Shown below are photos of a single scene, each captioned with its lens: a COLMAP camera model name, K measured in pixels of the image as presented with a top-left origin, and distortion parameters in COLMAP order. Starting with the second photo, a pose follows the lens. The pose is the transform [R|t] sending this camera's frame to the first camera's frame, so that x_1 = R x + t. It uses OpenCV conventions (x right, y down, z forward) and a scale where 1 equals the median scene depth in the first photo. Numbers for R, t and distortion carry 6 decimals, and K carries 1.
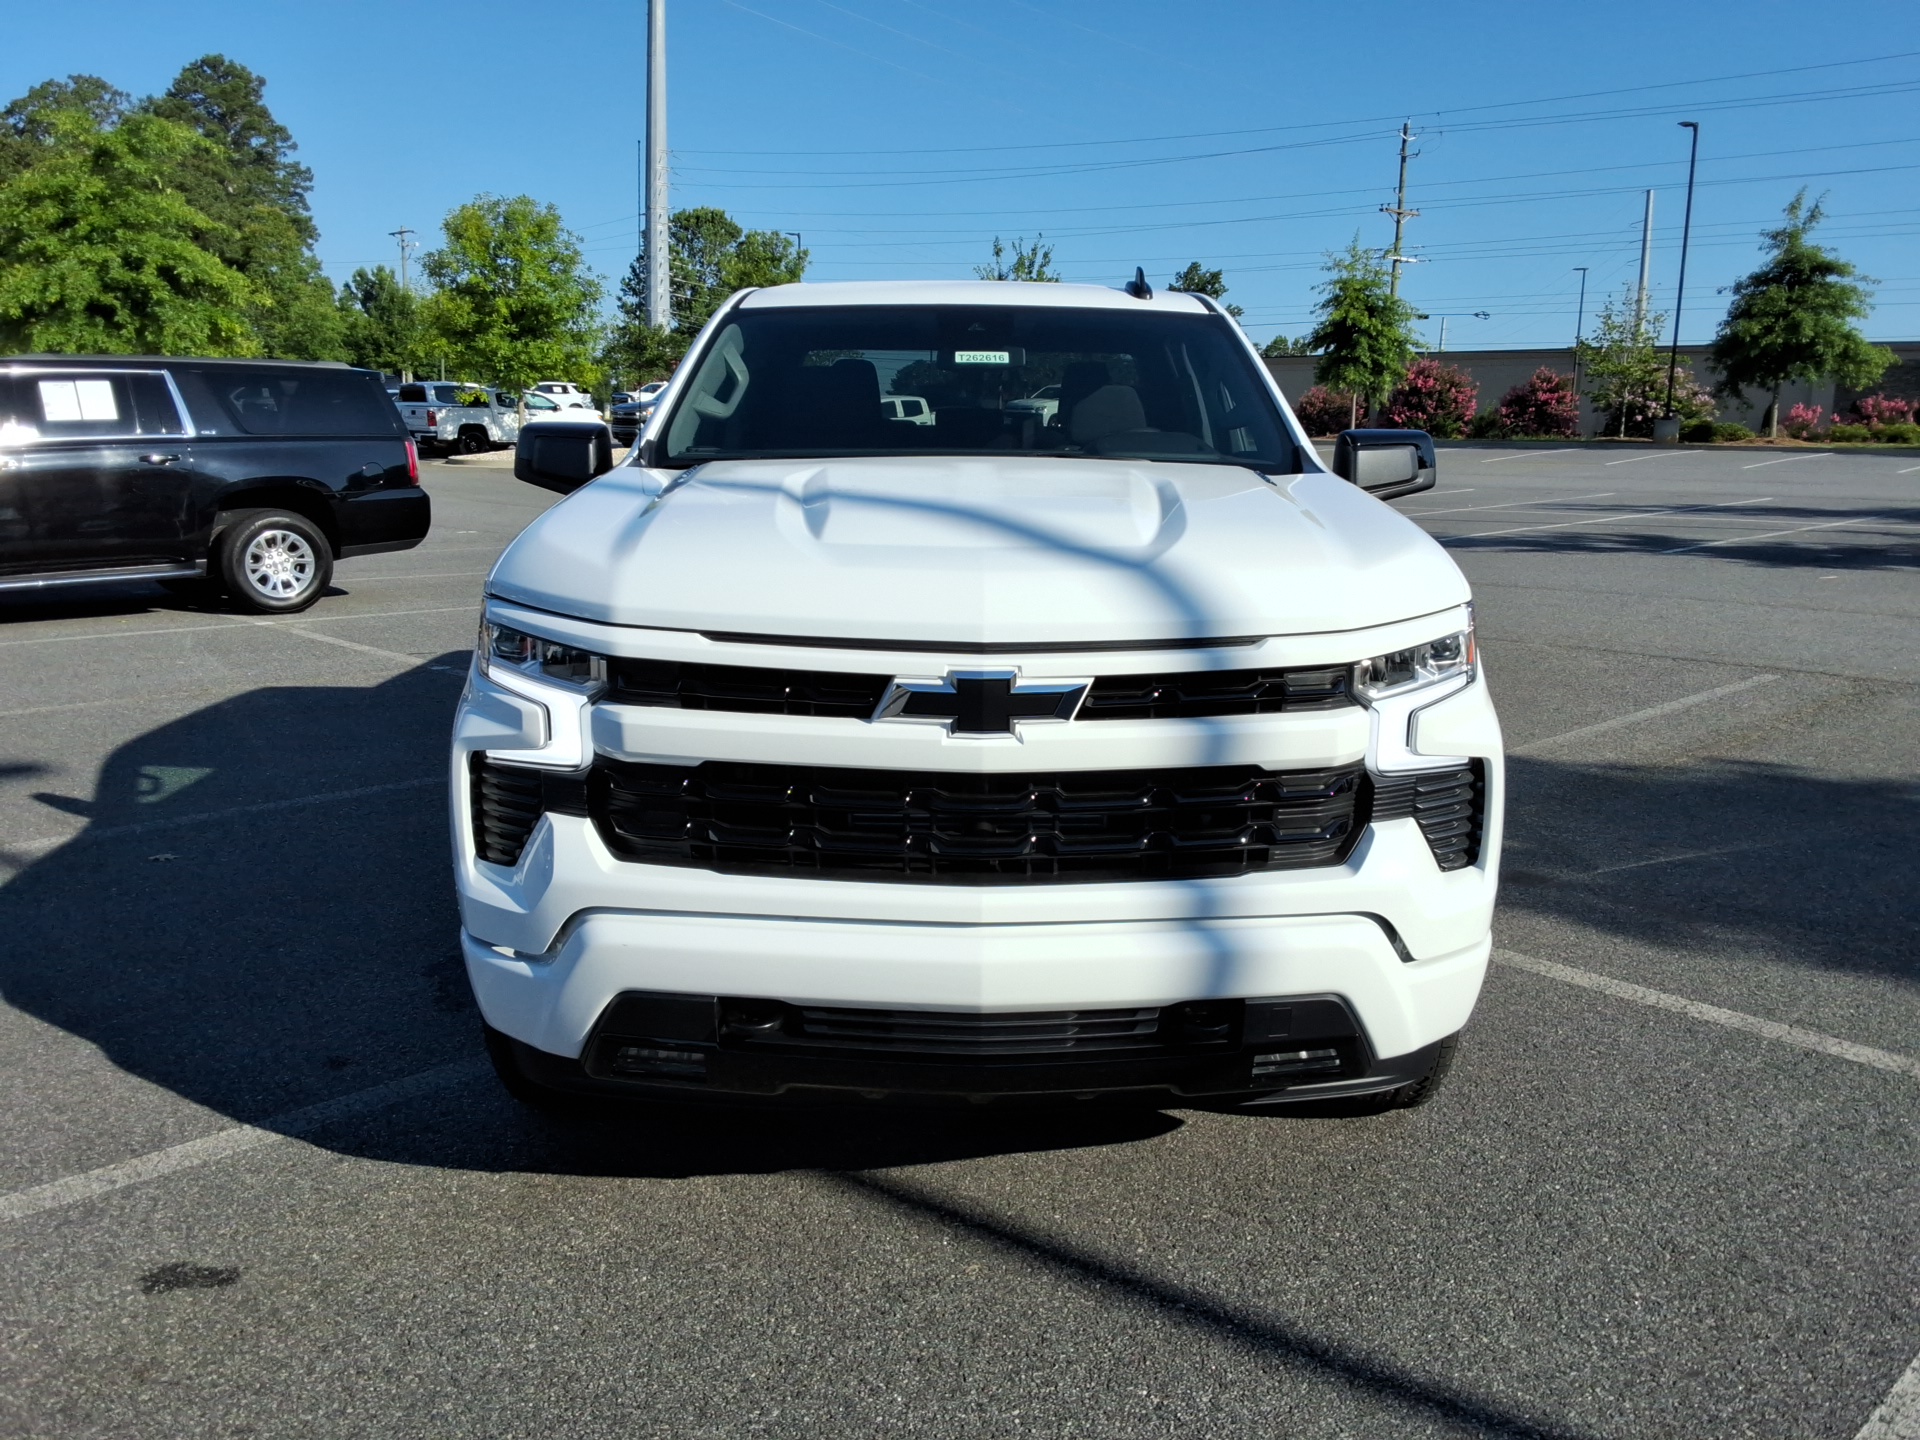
lens RADIAL K [[1542.9, 0, 980.0], [0, 1542.9, 710.0], [0, 0, 1]] dist [0.079289, -0.122490]
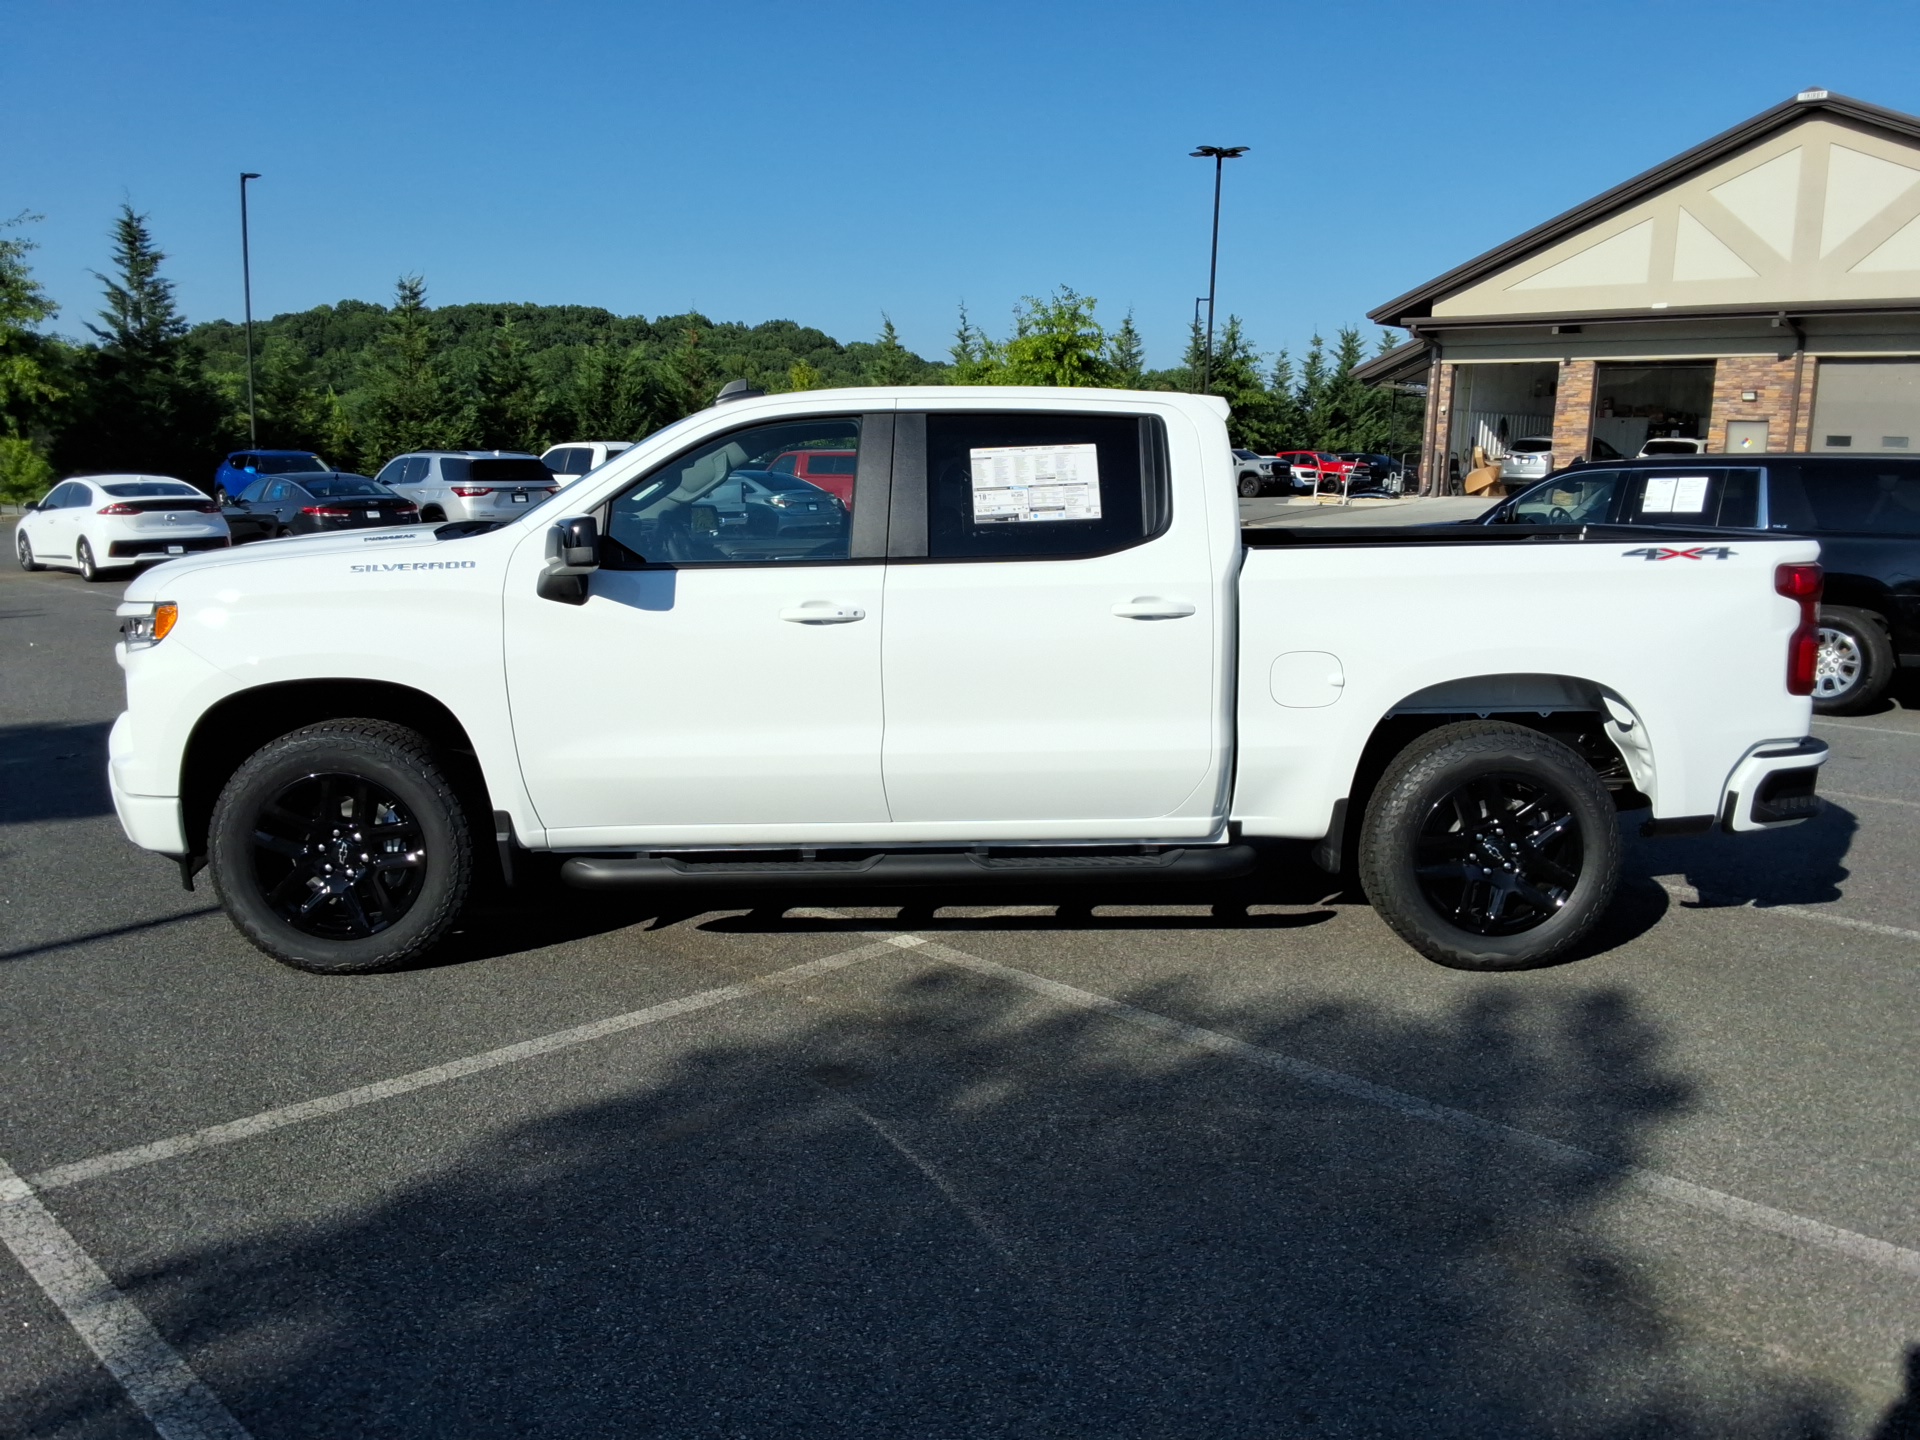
lens RADIAL K [[1533.0, 0, 971.6], [0, 1533.0, 714.0], [0, 0, 1]] dist [0.134098, -0.229364]
pose [[0.020960, 0.139765, -0.989963, 0.155563], [-0.198155, 0.971118, 0.132909, -0.027069], [0.979947, 0.193380, 0.048050, 0.138127]]
